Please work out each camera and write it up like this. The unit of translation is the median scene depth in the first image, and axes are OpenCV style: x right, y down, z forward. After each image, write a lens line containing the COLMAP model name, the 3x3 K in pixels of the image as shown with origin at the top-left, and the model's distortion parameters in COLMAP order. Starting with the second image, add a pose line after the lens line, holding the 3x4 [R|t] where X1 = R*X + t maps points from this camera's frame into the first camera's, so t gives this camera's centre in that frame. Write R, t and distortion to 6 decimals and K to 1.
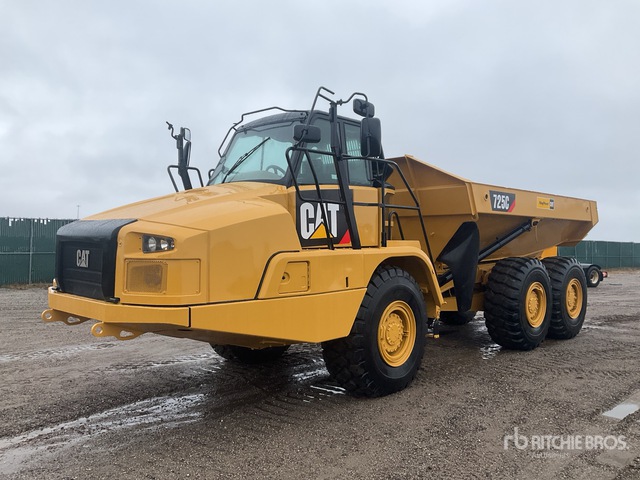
lens RADIAL K [[540.7, 0, 333.1], [0, 540.7, 242.5], [0, 0, 1]] dist [0.046788, 0.000667]
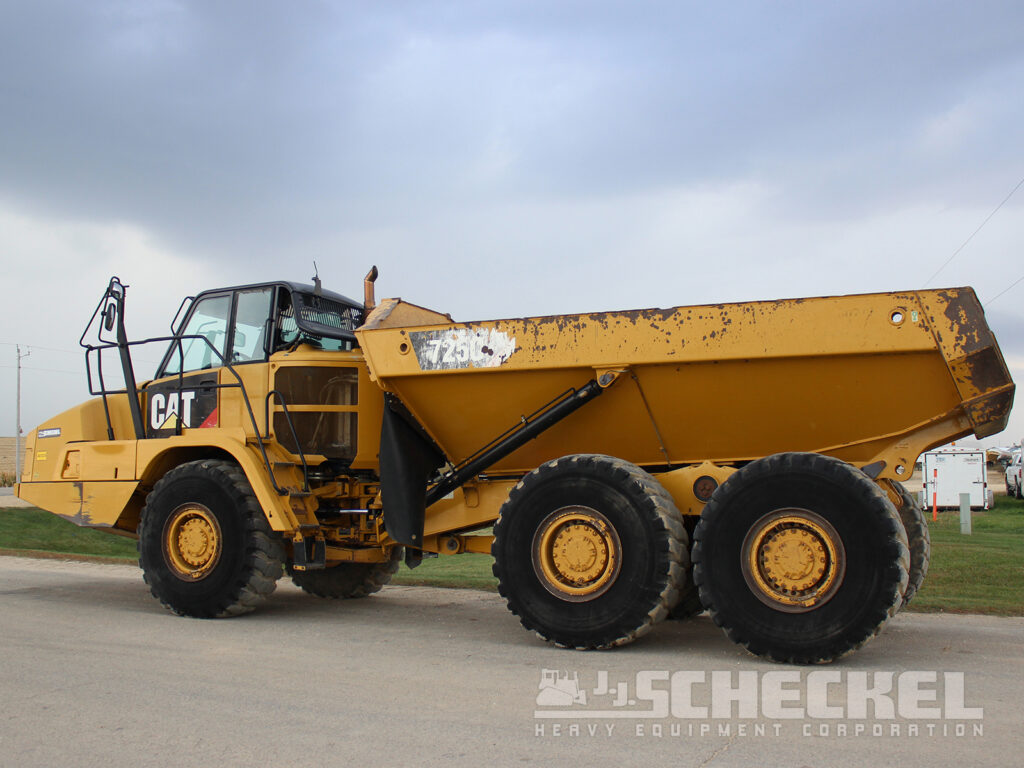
lens RADIAL K [[1059.5, 0, 491.9], [0, 1059.5, 418.0], [0, 0, 1]] dist [-0.181138, 0.190197]
pose [[0.270881, -0.070588, -0.960021, 1.825506], [-0.011286, 0.997006, -0.076492, 0.100317], [0.962547, 0.031556, 0.269273, 1.034509]]
